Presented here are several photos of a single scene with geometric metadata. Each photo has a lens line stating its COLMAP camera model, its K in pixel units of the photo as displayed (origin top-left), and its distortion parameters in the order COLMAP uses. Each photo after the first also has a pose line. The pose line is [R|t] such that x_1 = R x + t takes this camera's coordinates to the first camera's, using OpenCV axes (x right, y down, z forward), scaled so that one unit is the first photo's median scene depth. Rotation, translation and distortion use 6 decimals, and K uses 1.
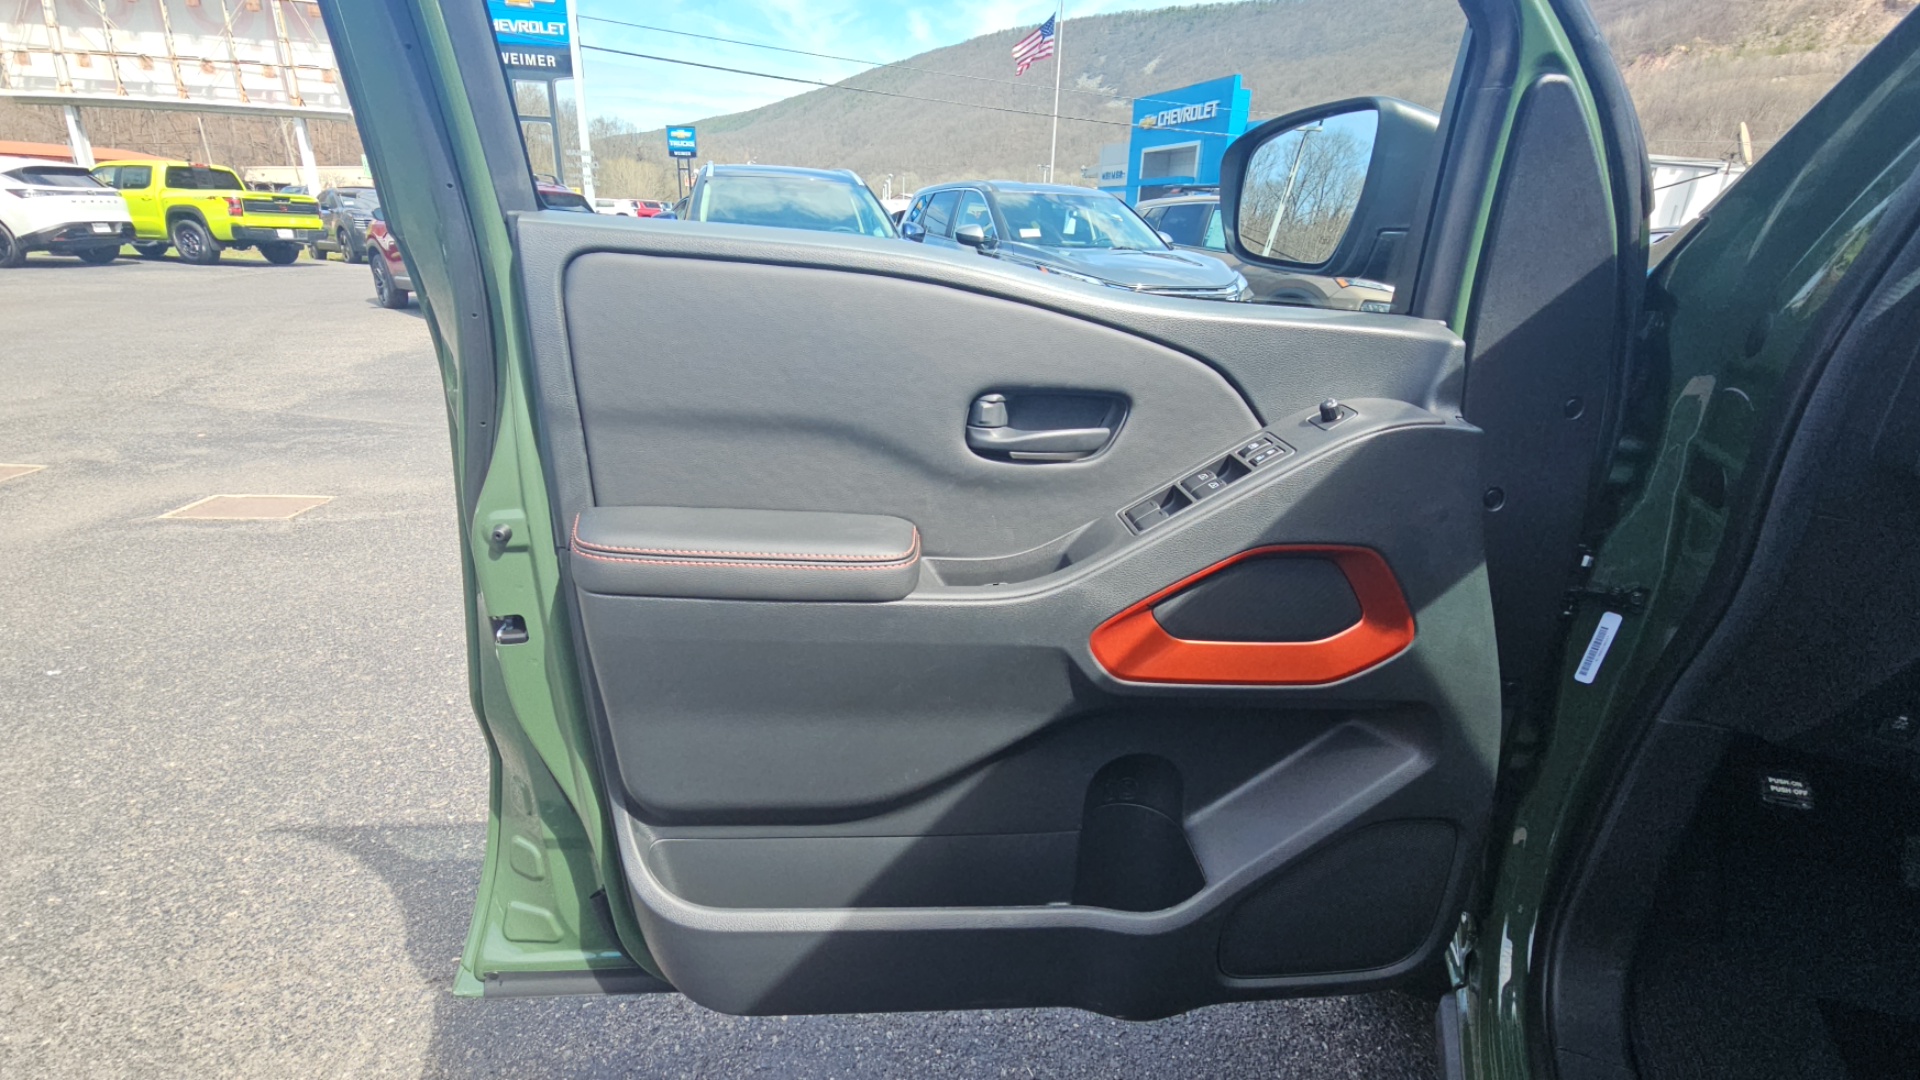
lens RADIAL K [[856.4, 0, 956.7], [0, 856.4, 532.5], [0, 0, 1]] dist [0.021273, -0.014215]
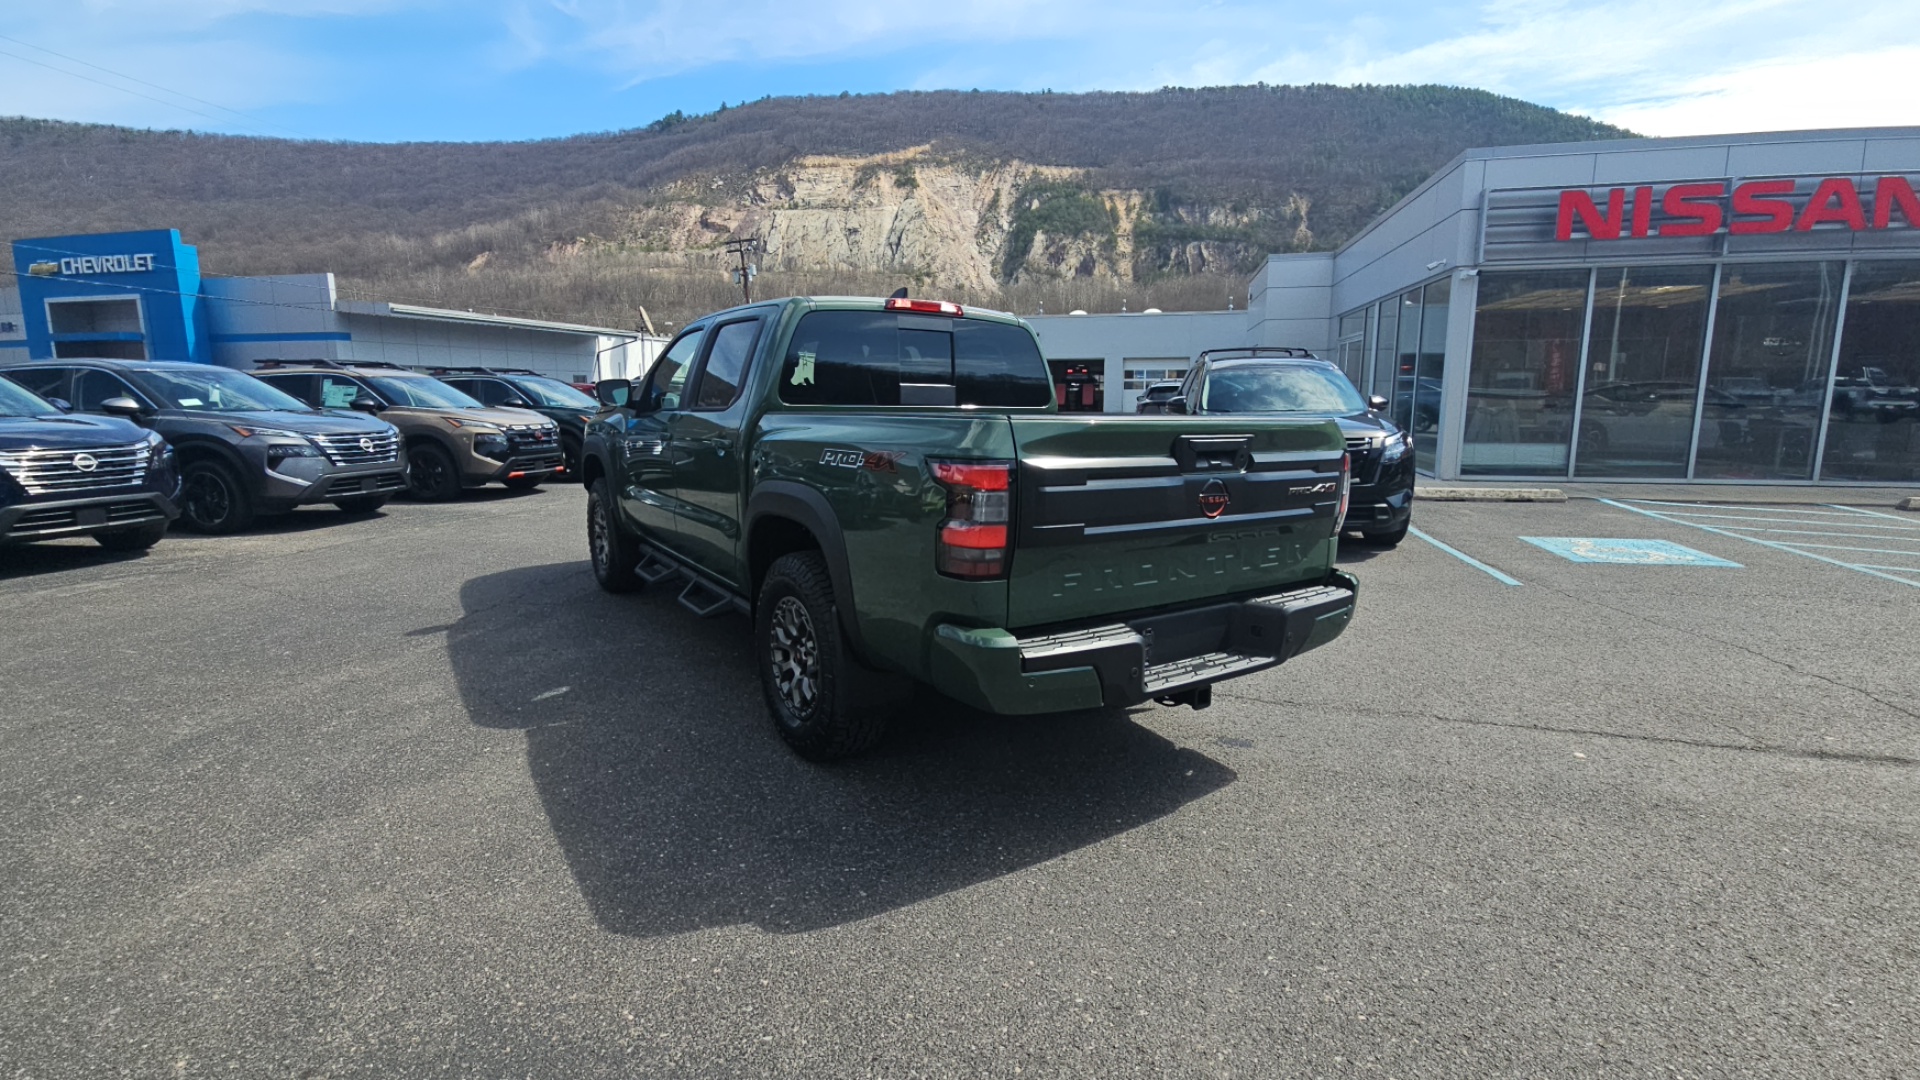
lens RADIAL K [[857.7, 0, 957.2], [0, 857.7, 535.4], [0, 0, 1]] dist [0.011034, -0.007501]
pose [[0.513764, -0.175321, 0.839827, -0.072044], [0.307517, 0.951485, 0.010507, 0.027118], [-0.800924, 0.252863, 0.542753, -0.086480]]
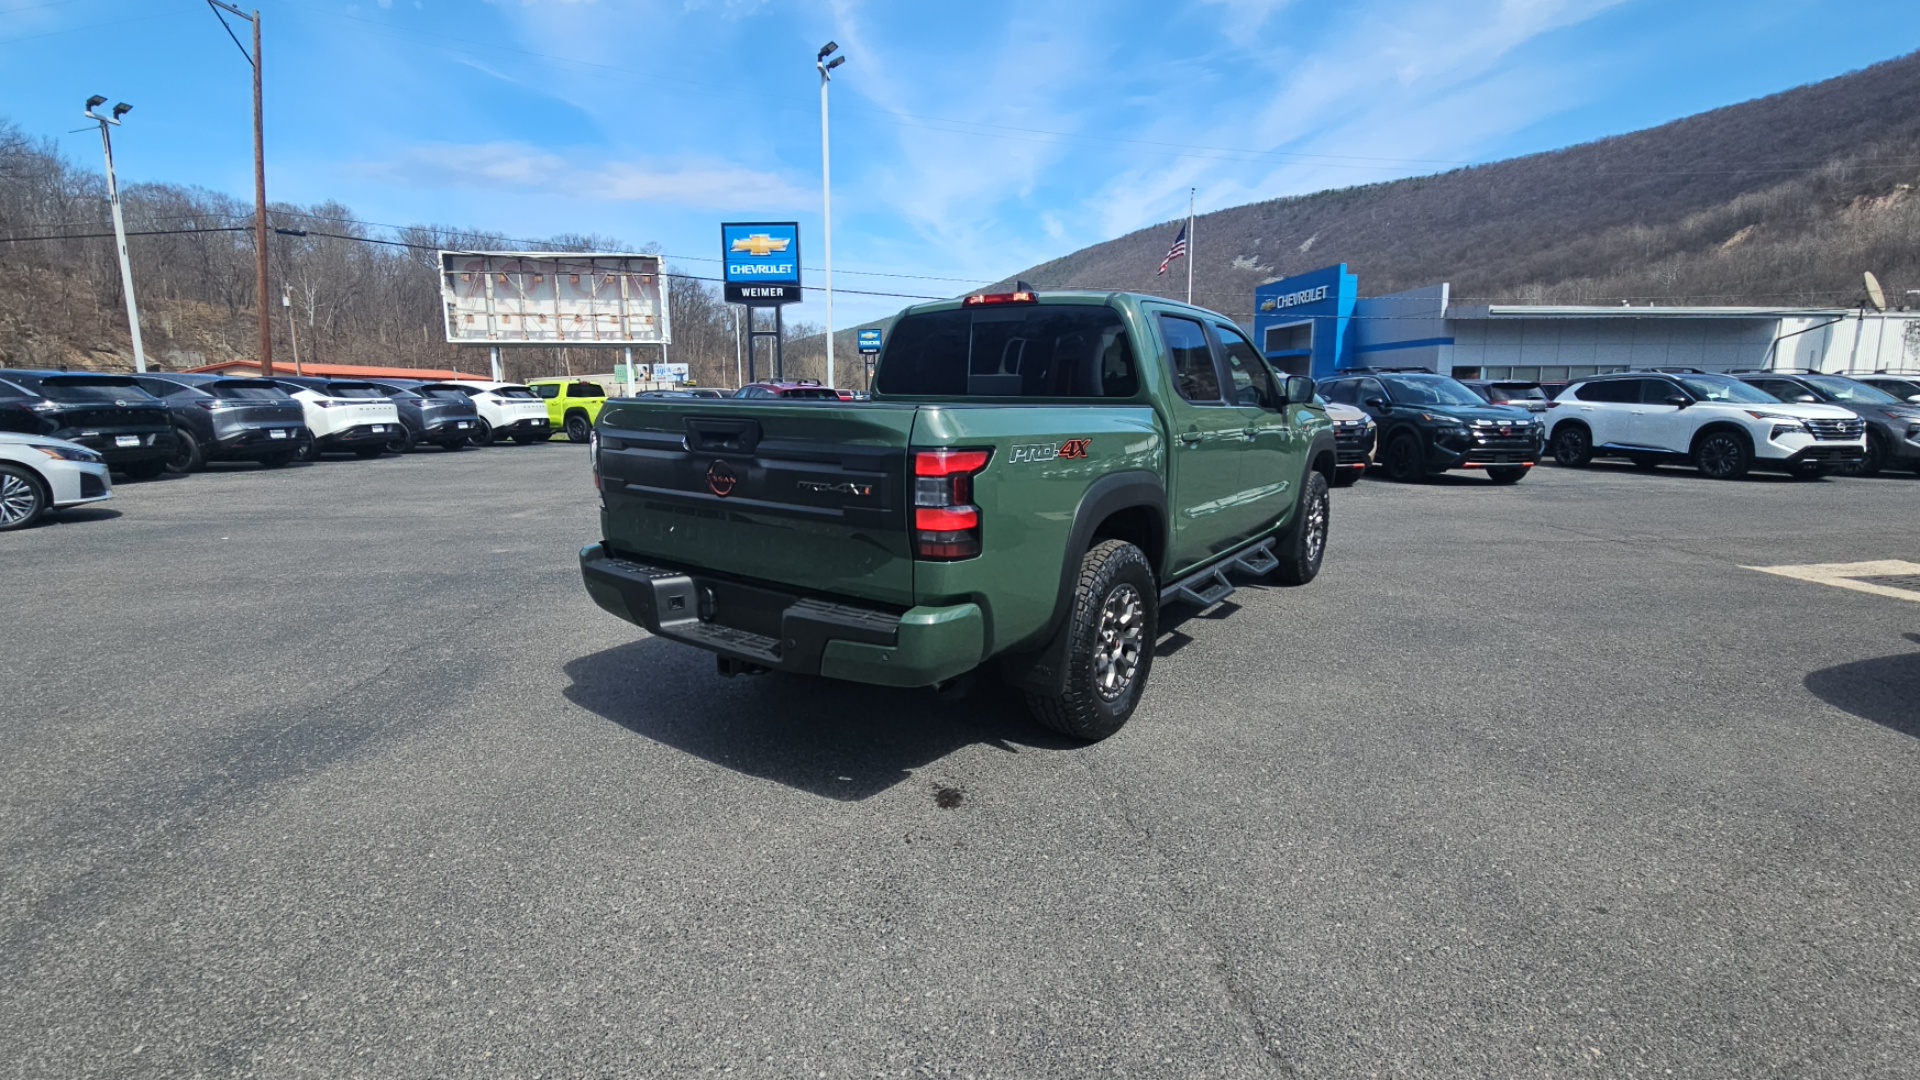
lens RADIAL K [[857.7, 0, 957.2], [0, 857.7, 535.4], [0, 0, 1]] dist [0.011034, -0.007501]
pose [[0.982620, -0.012618, -0.185198, 0.027811], [-0.022508, 0.982227, -0.186343, 0.048756], [0.184258, 0.187273, 0.964872, -0.130905]]
